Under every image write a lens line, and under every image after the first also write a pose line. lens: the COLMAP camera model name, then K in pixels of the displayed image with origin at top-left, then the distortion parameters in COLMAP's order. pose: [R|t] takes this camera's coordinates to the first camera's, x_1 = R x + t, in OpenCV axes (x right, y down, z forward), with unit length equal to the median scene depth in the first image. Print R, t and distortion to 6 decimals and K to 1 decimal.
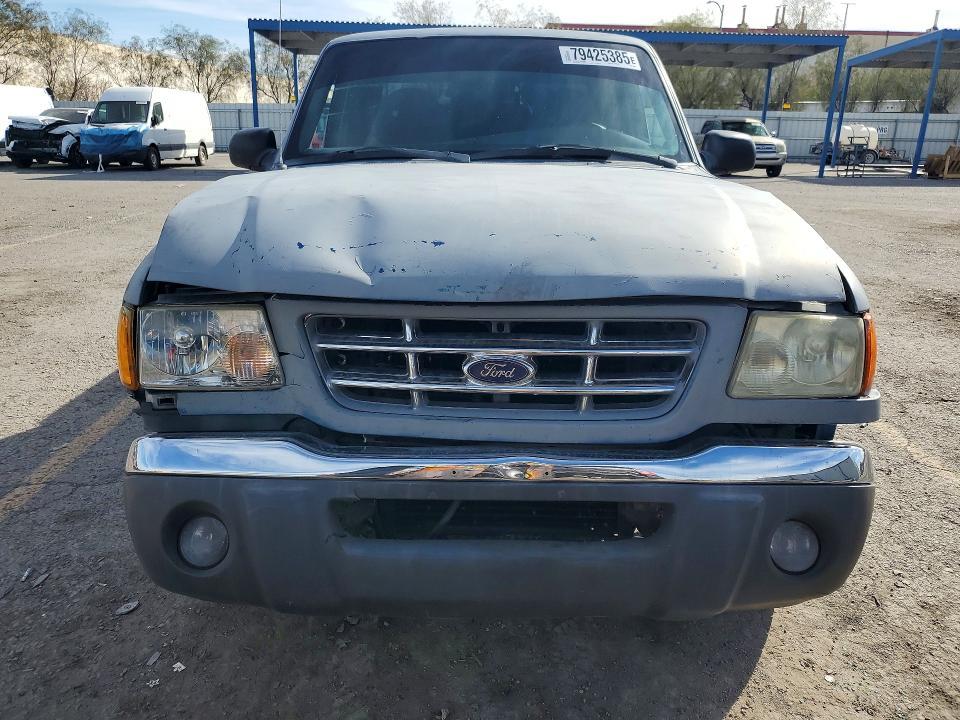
lens RADIAL K [[779.0, 0, 480.0], [0, 779.0, 360.0], [0, 0, 1]] dist [-0.006005, -0.006003]
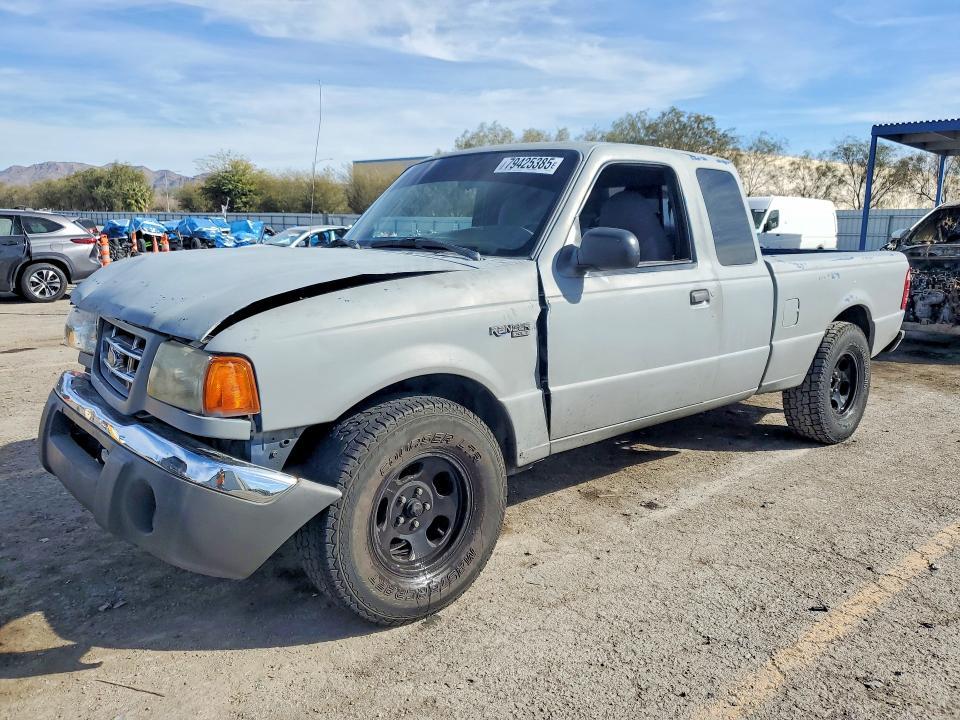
lens RADIAL K [[774.4, 0, 480.0], [0, 774.4, 360.0], [0, 0, 1]] dist [0.007677, 0.005894]
pose [[0.634497, 0.125019, -0.762748, 0.160805], [-0.223242, 0.974416, -0.025993, -0.010642], [0.739984, 0.186770, 0.646174, 0.043289]]
